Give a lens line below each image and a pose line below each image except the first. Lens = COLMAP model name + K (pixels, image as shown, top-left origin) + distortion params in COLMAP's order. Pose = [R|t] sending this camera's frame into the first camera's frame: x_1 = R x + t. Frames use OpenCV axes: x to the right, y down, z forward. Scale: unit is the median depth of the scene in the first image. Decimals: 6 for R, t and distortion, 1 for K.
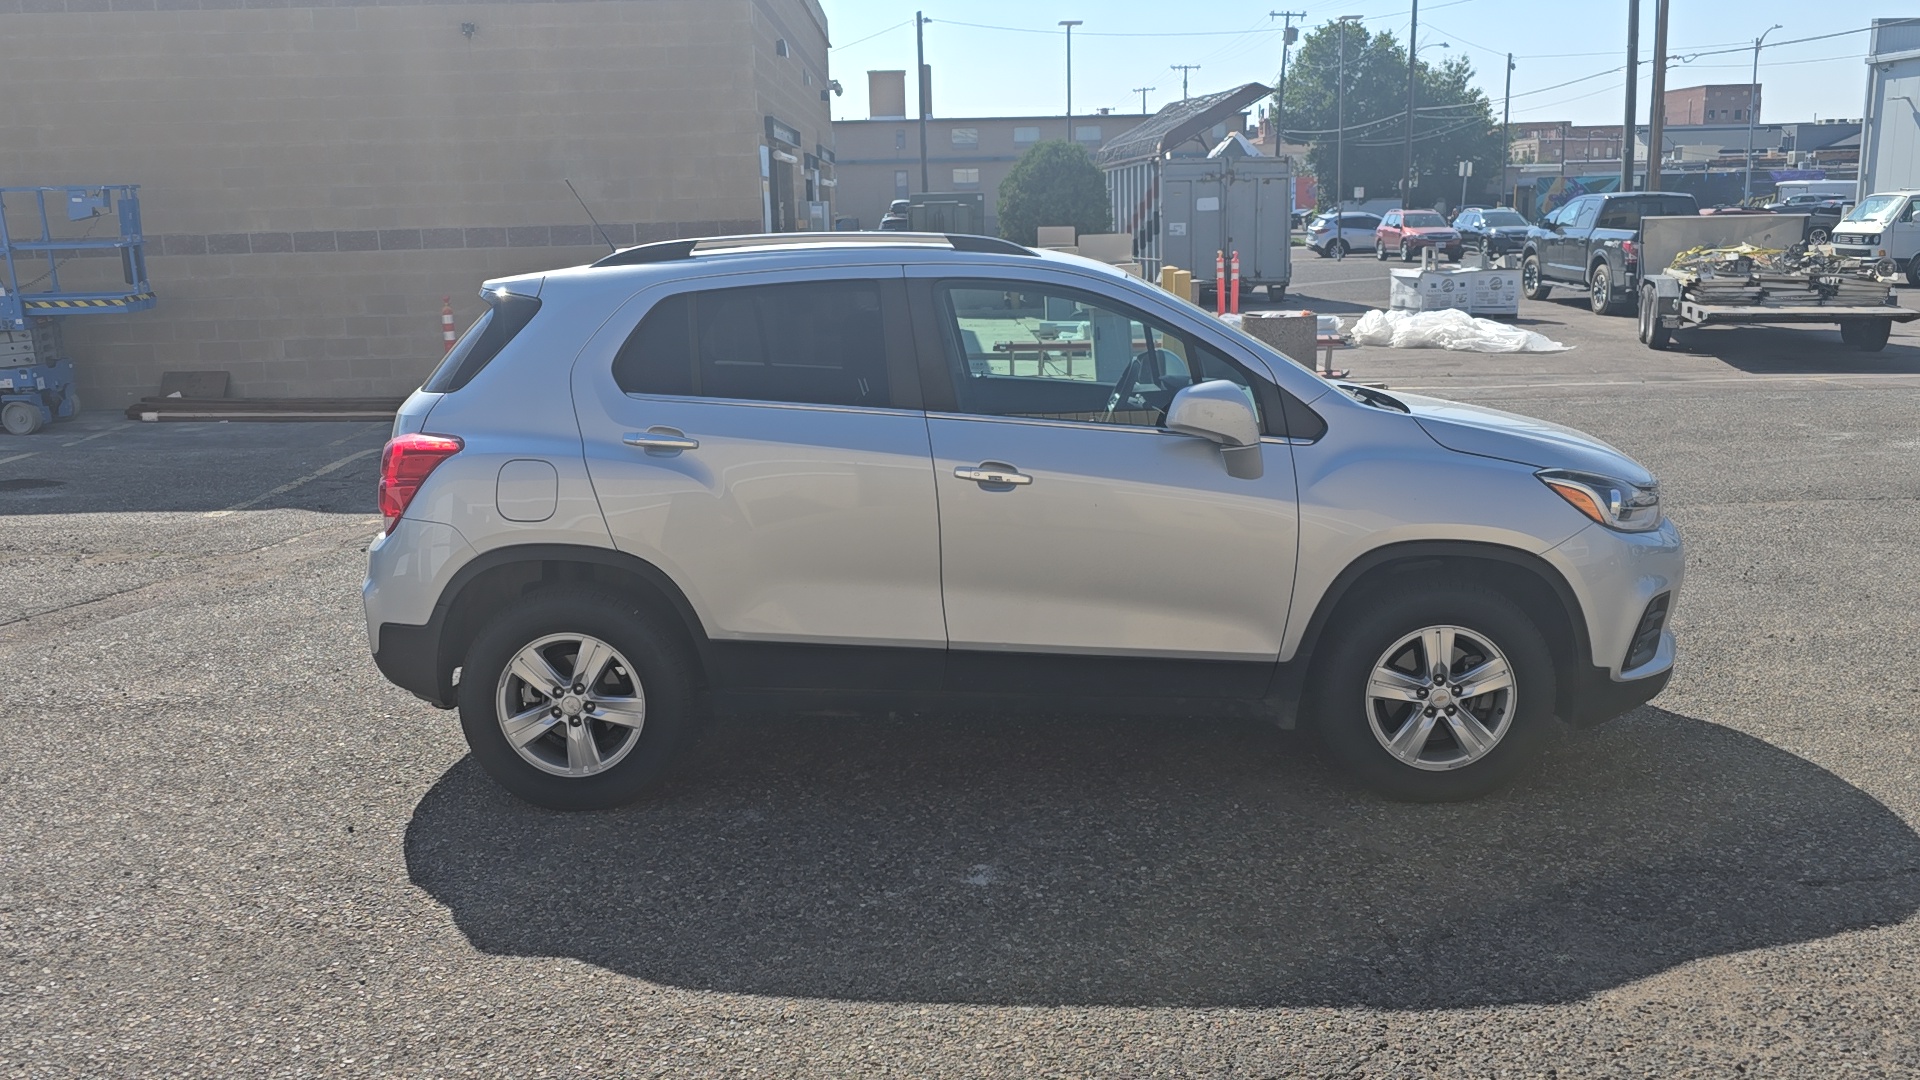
lens RADIAL K [[1734.7, 0, 960.0], [0, 1734.7, 540.0], [0, 0, 1]] dist [-0.001285, 0.013310]
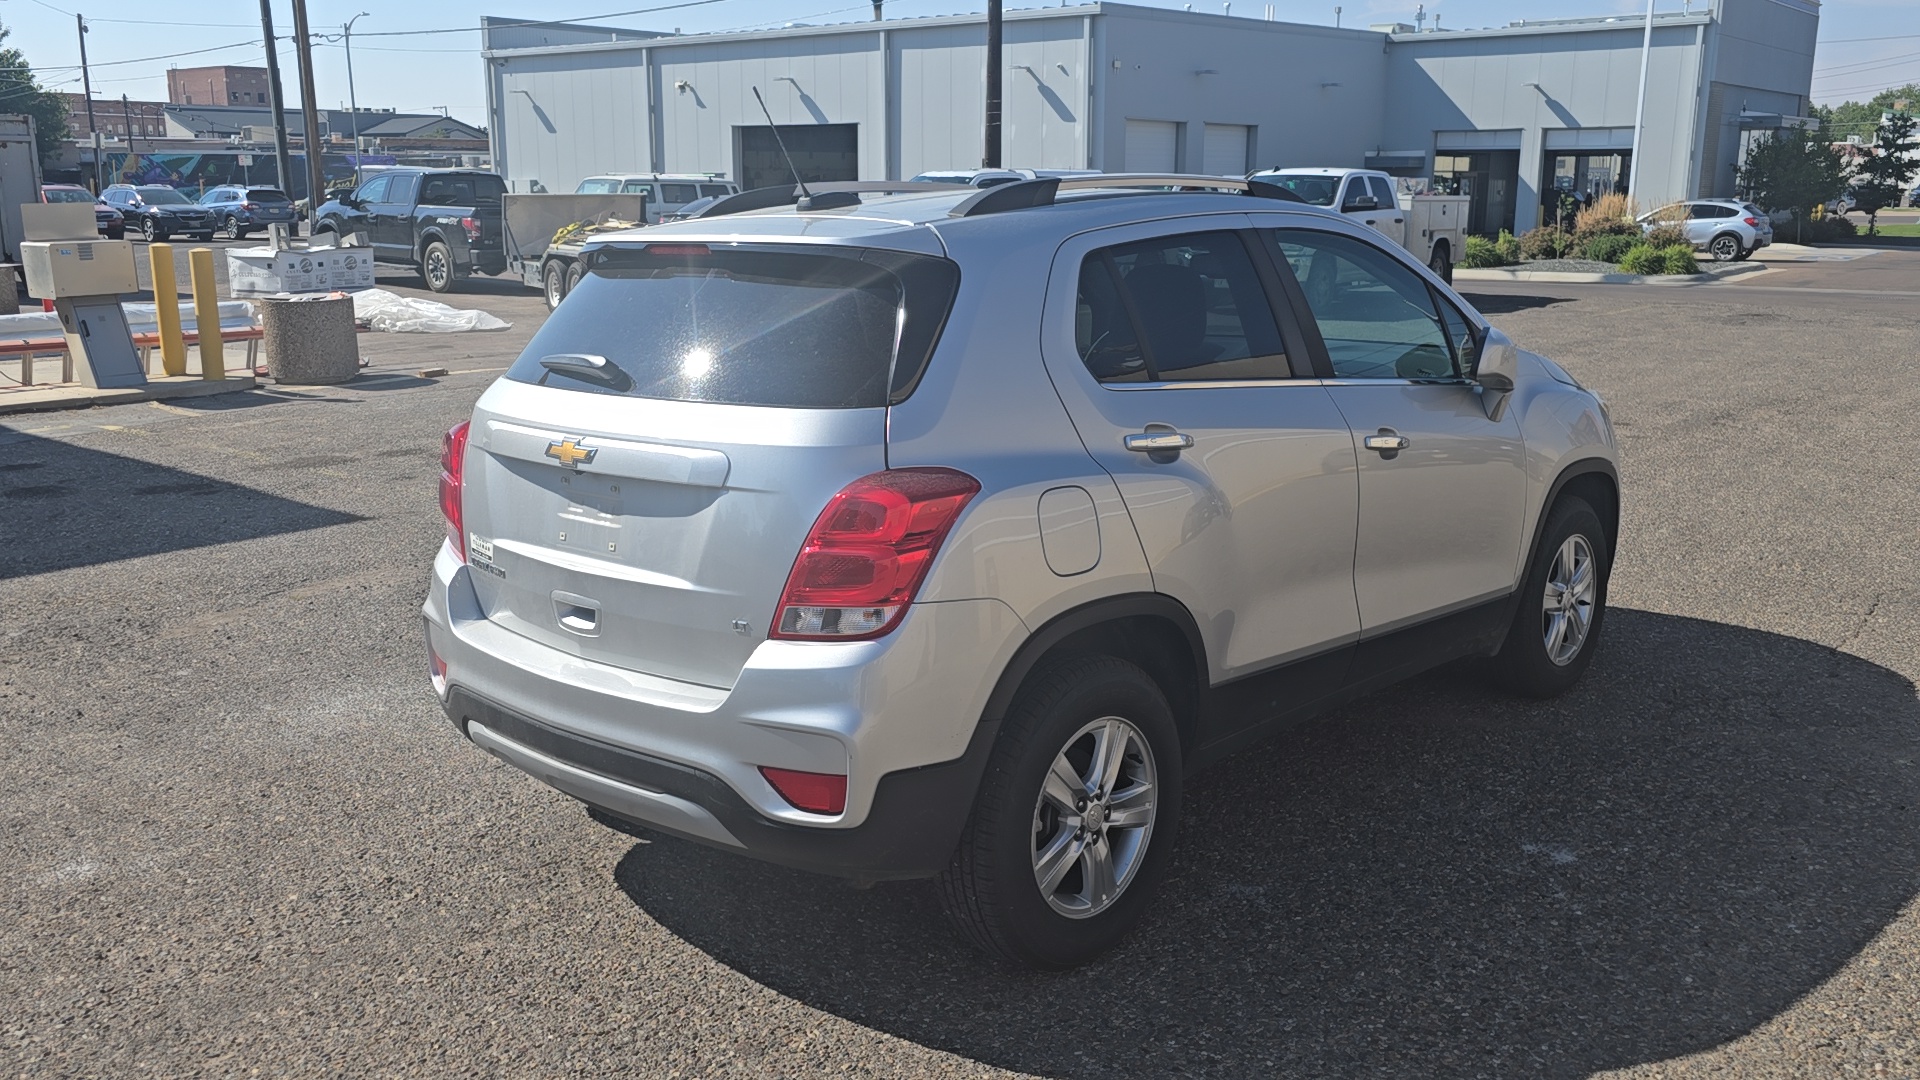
lens RADIAL K [[1712.7, 0, 960.0], [0, 1712.7, 540.0], [0, 0, 1]] dist [-0.001843, 0.010719]
pose [[0.612472, -0.141289, 0.777763, -0.228922], [0.134450, 0.988181, 0.073637, -0.022814], [-0.778974, 0.059470, 0.624229, 0.168827]]
